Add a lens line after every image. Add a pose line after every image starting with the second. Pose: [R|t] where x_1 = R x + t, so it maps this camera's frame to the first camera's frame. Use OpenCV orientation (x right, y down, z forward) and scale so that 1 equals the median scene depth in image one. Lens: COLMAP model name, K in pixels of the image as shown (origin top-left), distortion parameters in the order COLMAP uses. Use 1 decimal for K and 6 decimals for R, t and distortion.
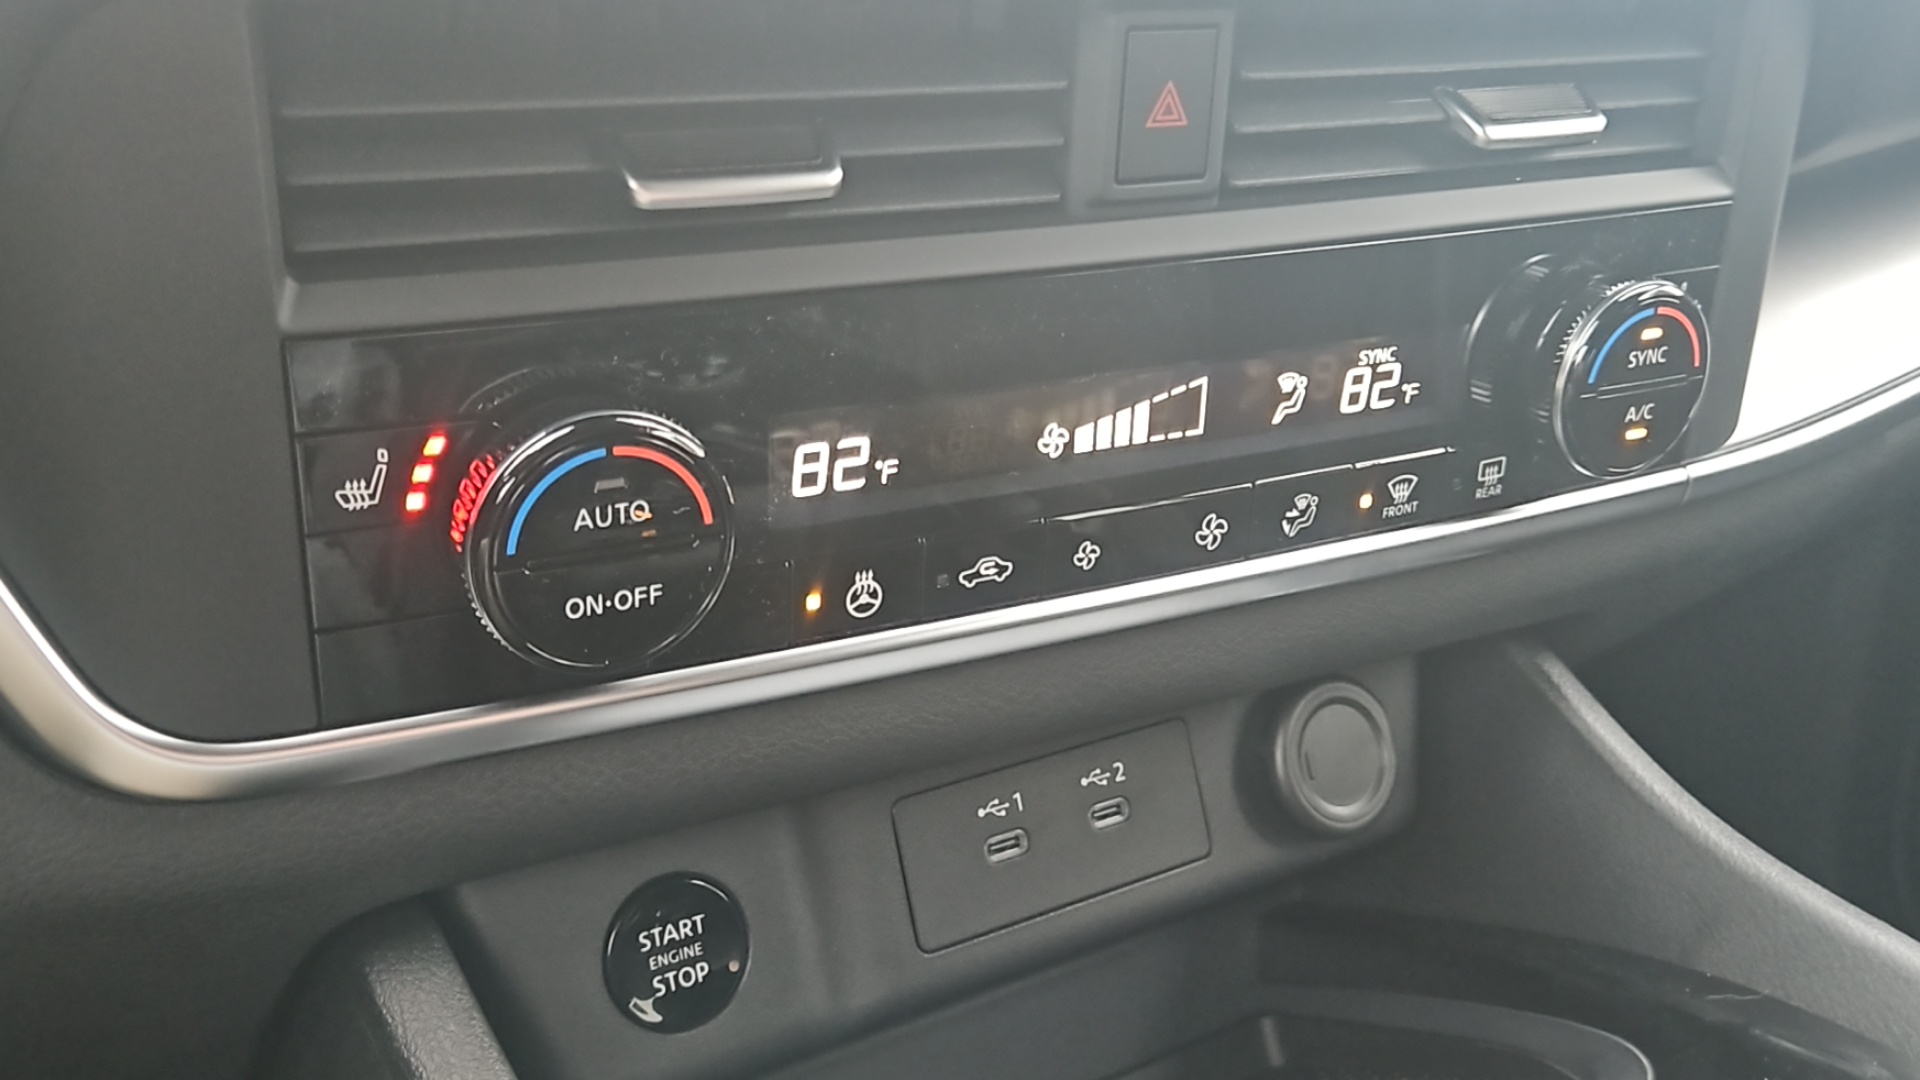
lens RADIAL K [[1837.6, 0, 965.6], [0, 1837.6, 538.1], [0, 0, 1]] dist [-0.003837, 0.000000]
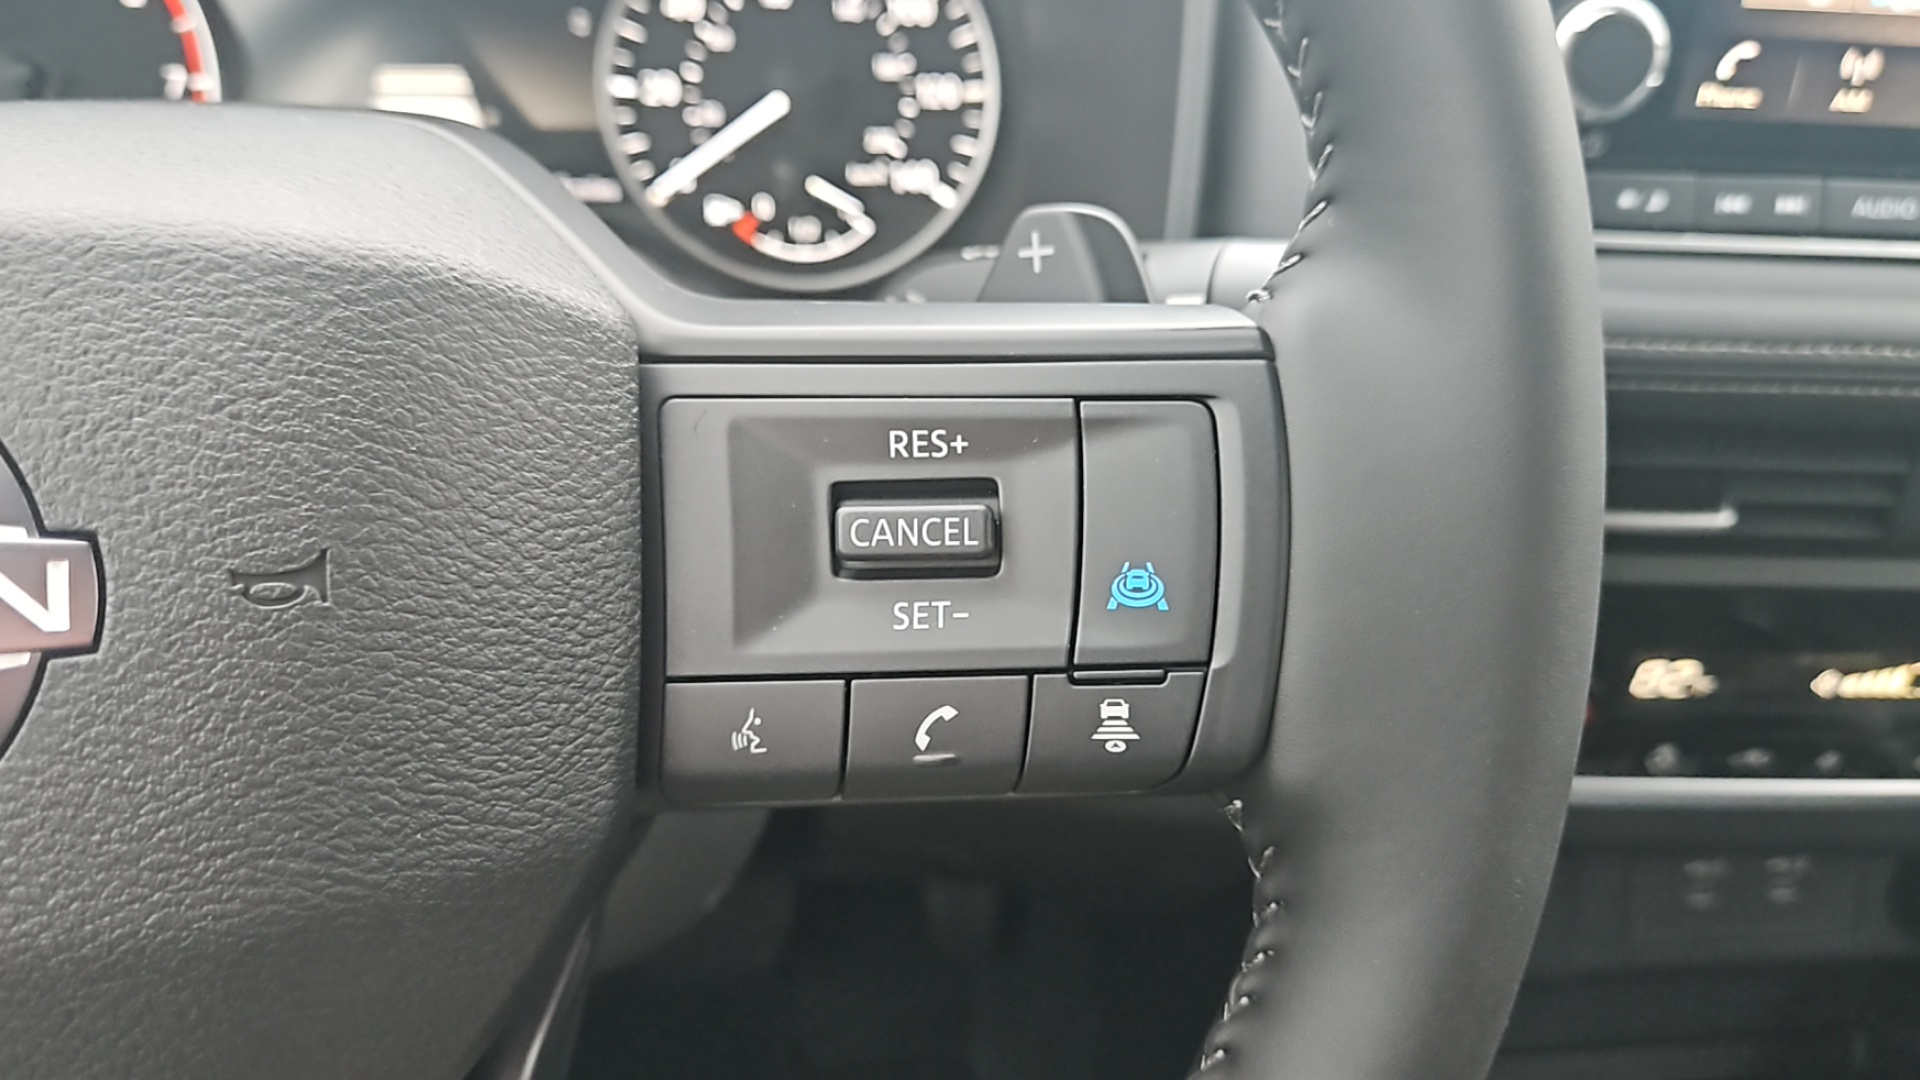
lens RADIAL K [[1485.4, 0, 964.1], [0, 1485.4, 532.2], [0, 0, 1]] dist [0.004770, -0.010395]
pose [[0.893137, 0.236767, -0.382422, -0.131059], [-0.179099, 0.967133, 0.180494, -0.240961], [0.412588, -0.092714, 0.906187, -0.312147]]
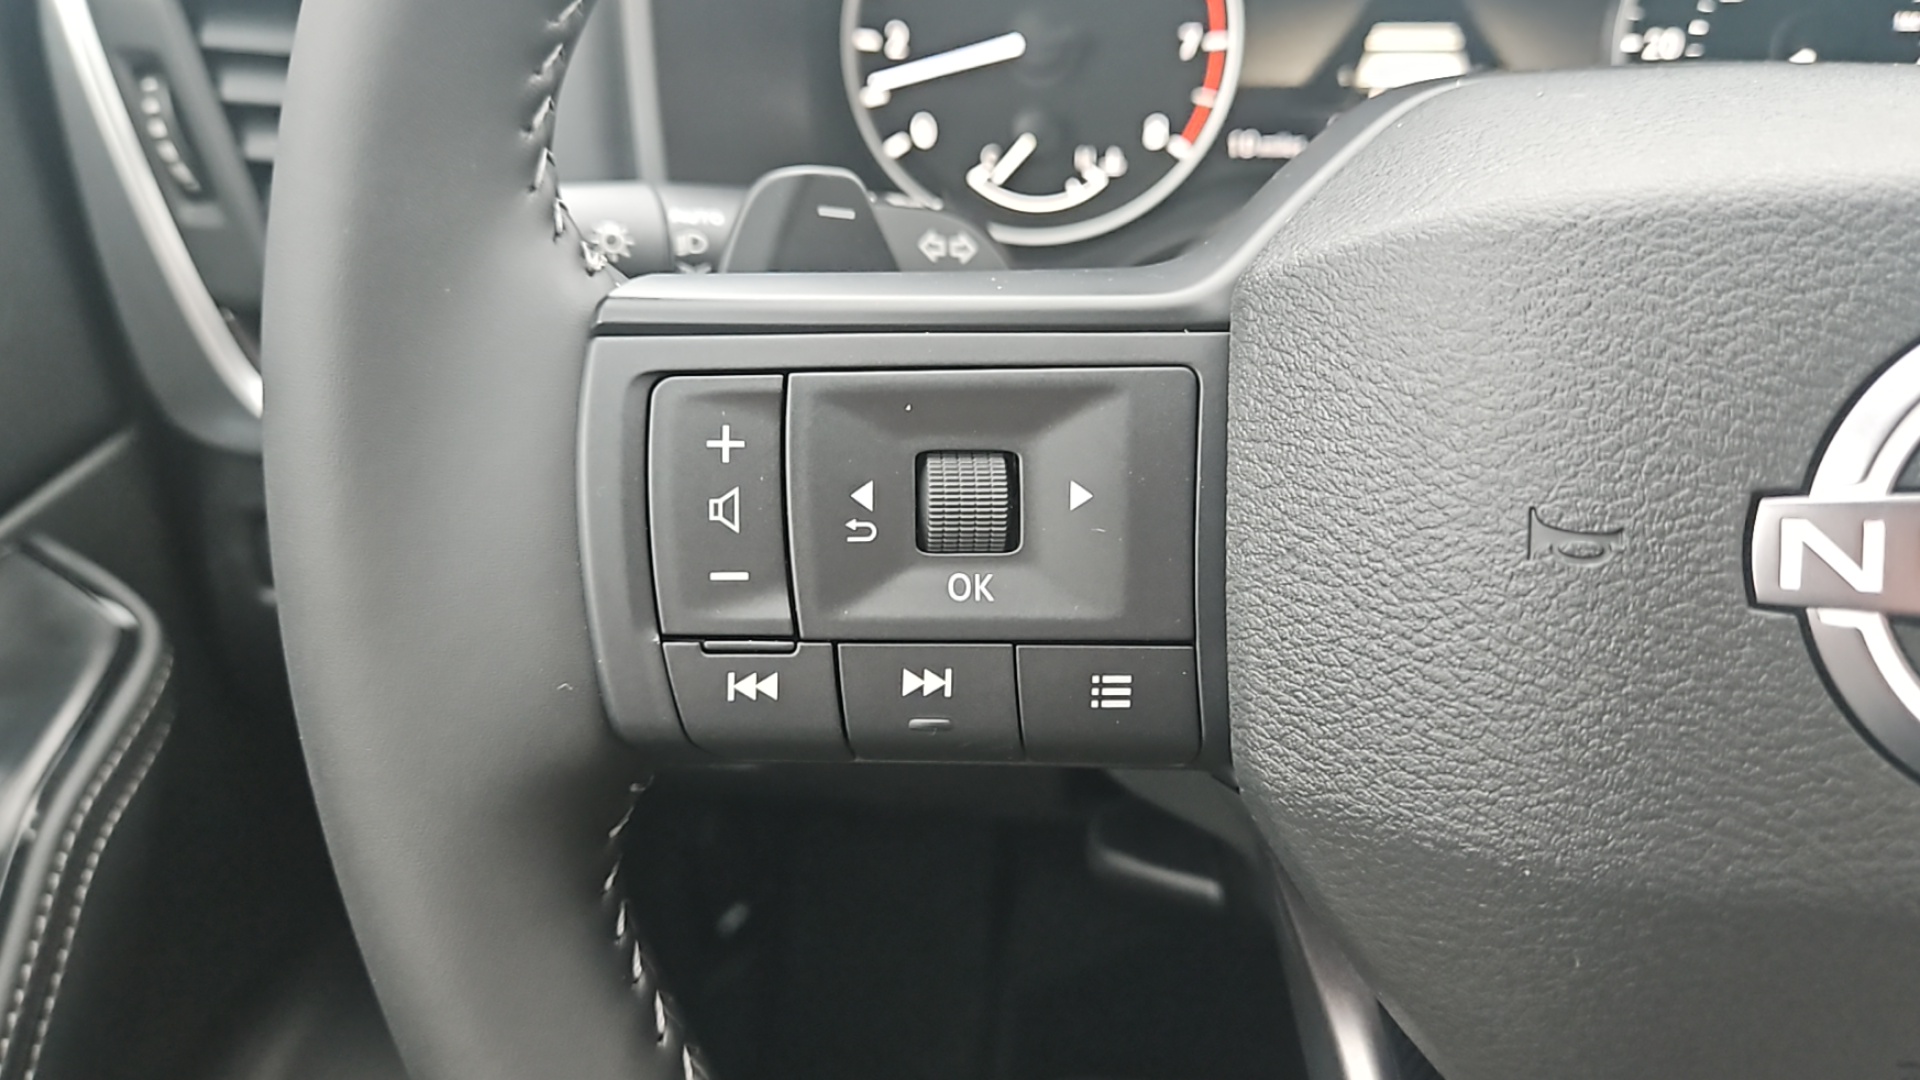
lens RADIAL K [[1466.8, 0, 959.3], [0, 1466.8, 545.2], [0, 0, 1]] dist [0.013938, -0.012301]
pose [[0.793845, 0.297292, -0.530497, -0.594309], [-0.184388, 0.948961, 0.255879, -0.147264], [0.579492, -0.105311, 0.808145, -0.581259]]
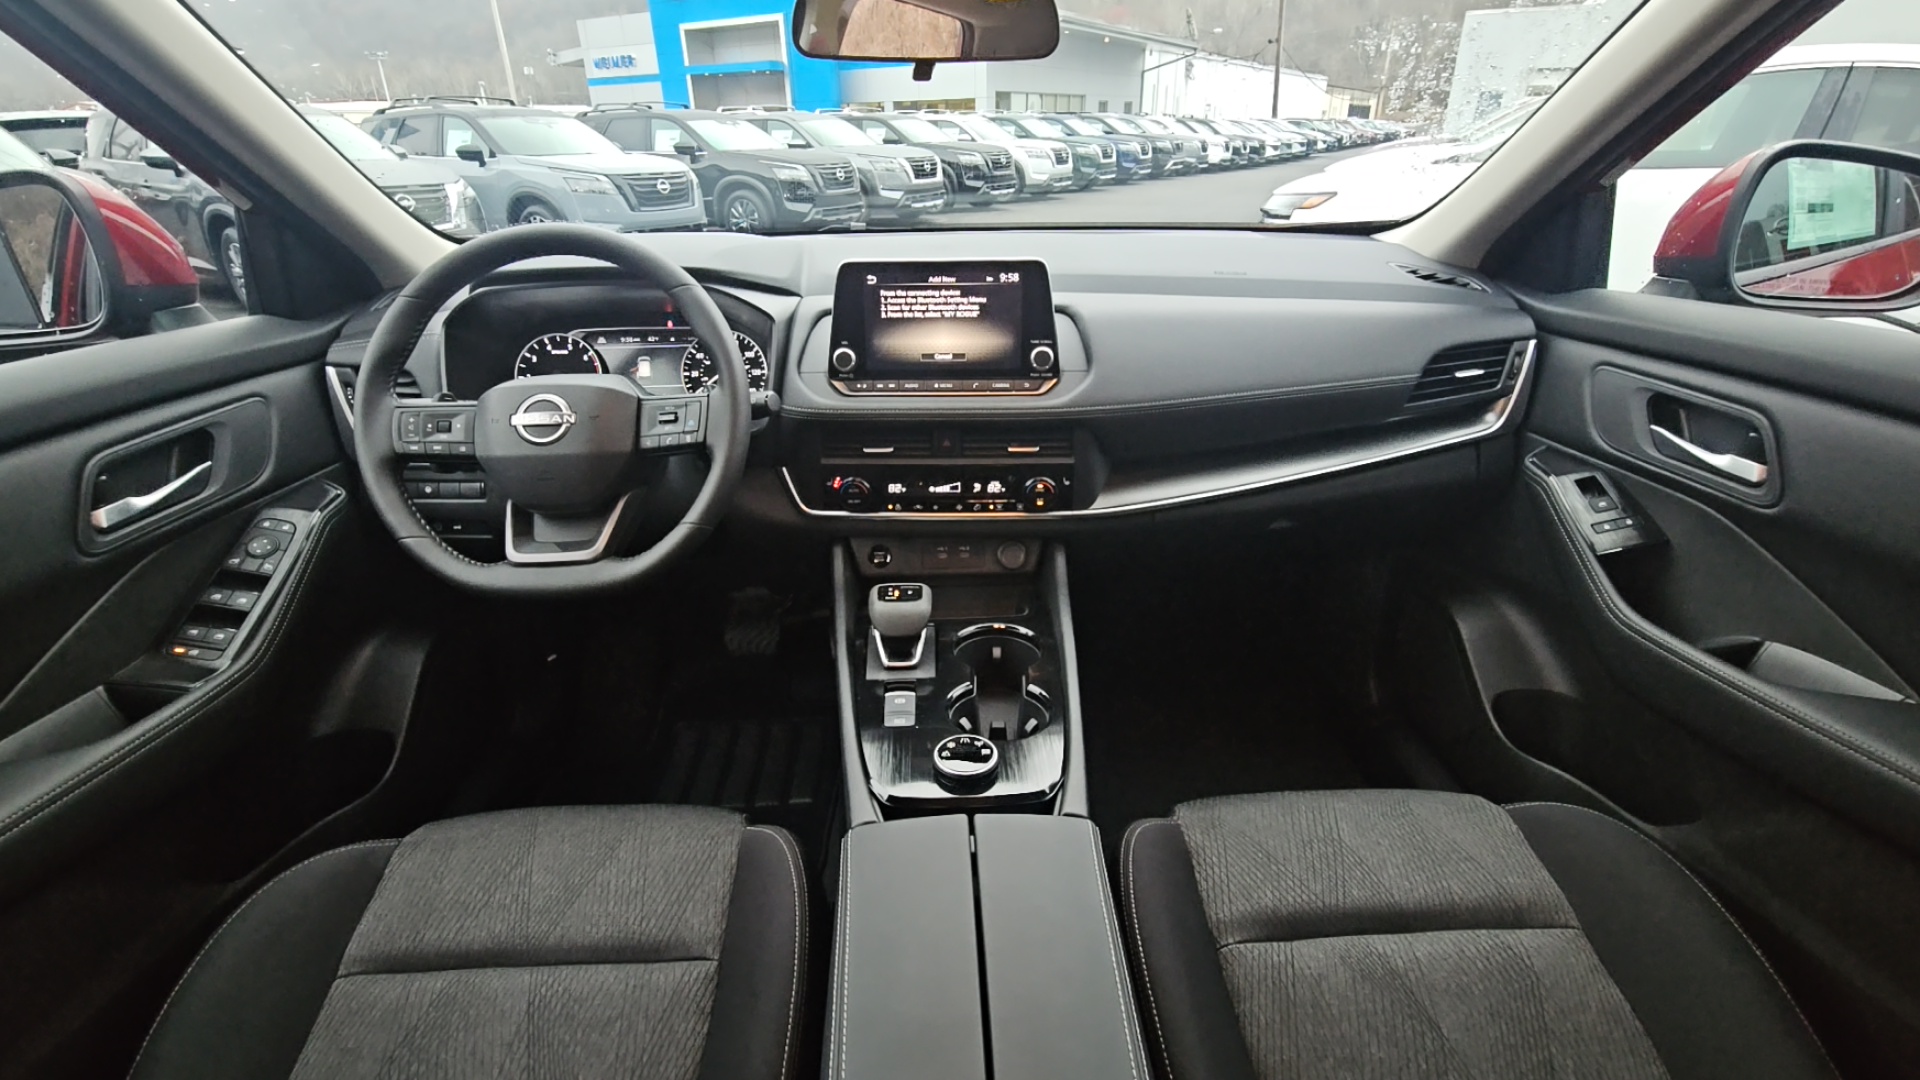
lens RADIAL K [[860.0, 0, 961.5], [0, 860.0, 538.2], [0, 0, 1]] dist [0.014610, -0.008839]
pose [[0.851966, 0.172699, -0.494297, 1.593102], [-0.150185, 0.984973, 0.085276, -0.149492], [0.501597, 0.001583, 0.865100, -1.530021]]
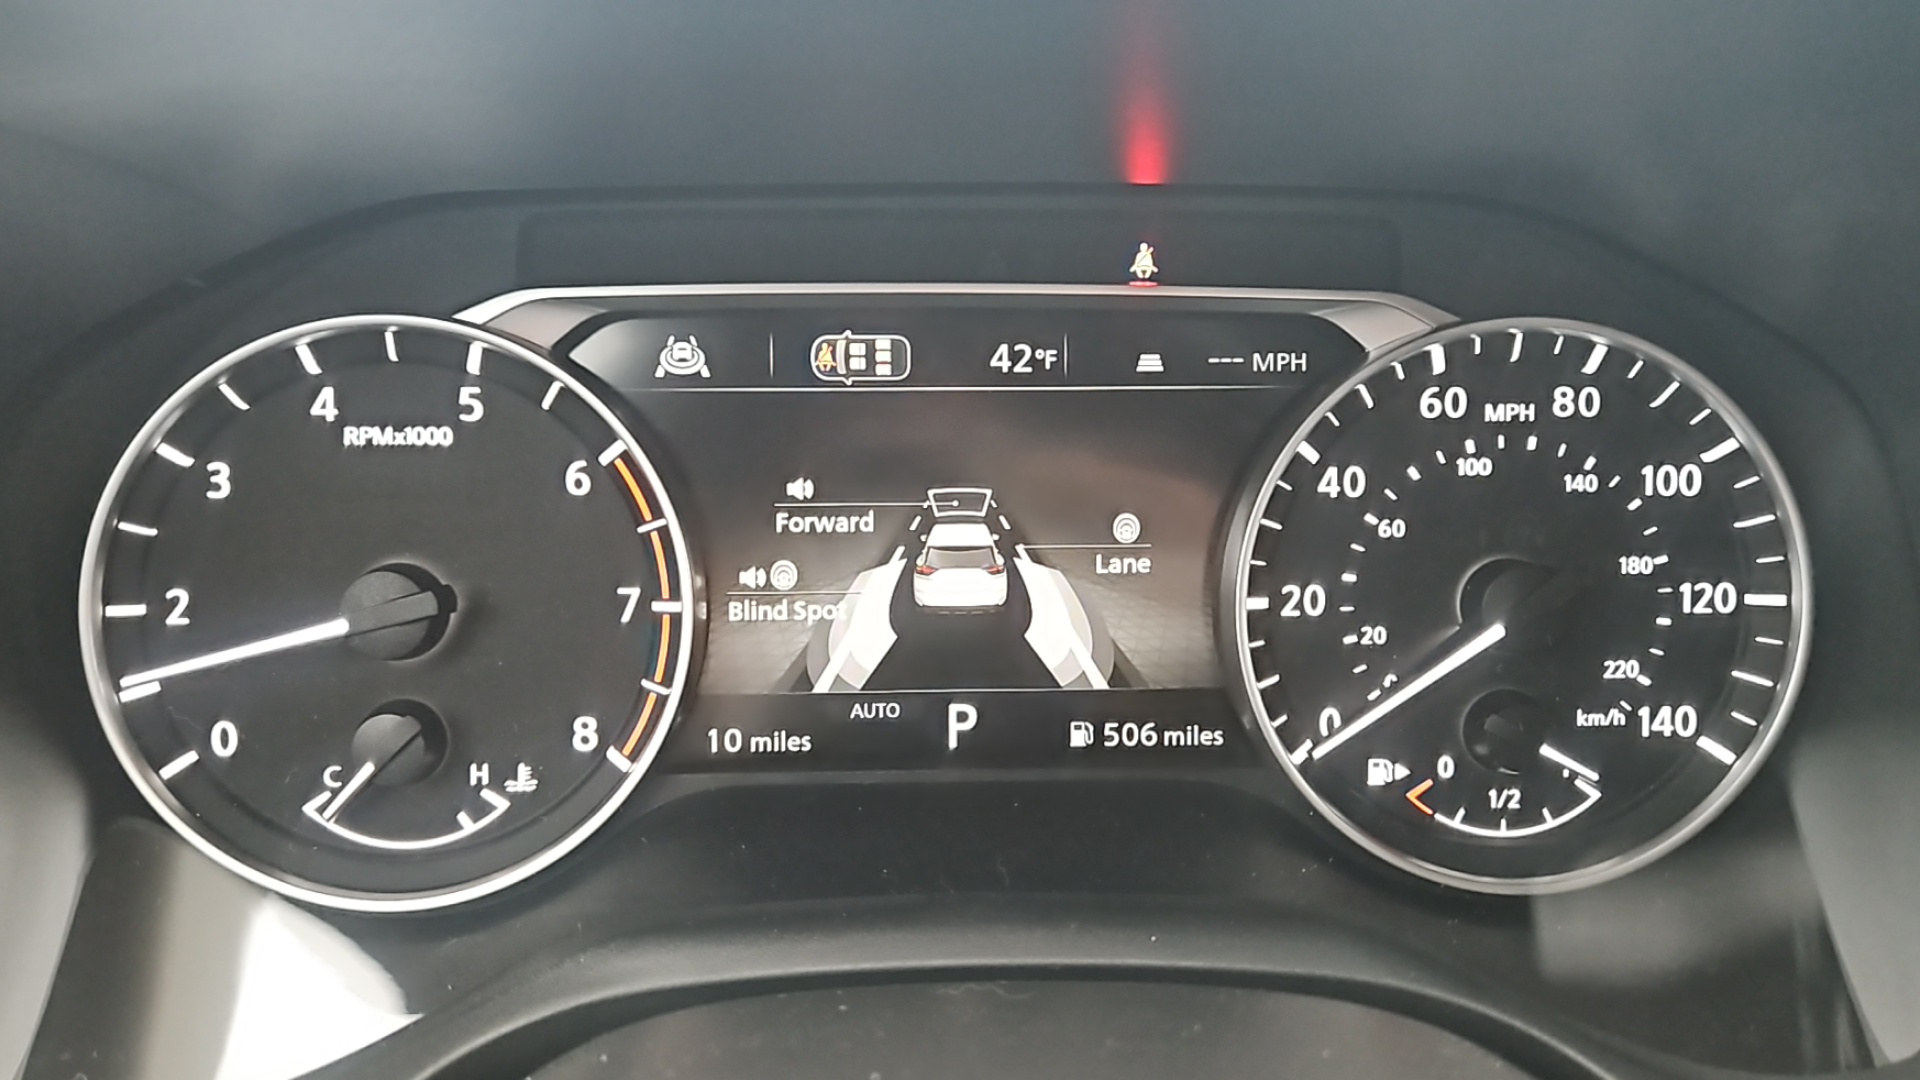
lens RADIAL K [[1466.8, 0, 961.3], [0, 1466.8, 549.6], [0, 0, 1]] dist [0.013938, -0.012301]
pose [[0.857665, 0.190265, -0.477713, -0.665453], [-0.176304, 0.981520, 0.074394, -0.378514], [0.483040, 0.020417, 0.875360, -0.094739]]
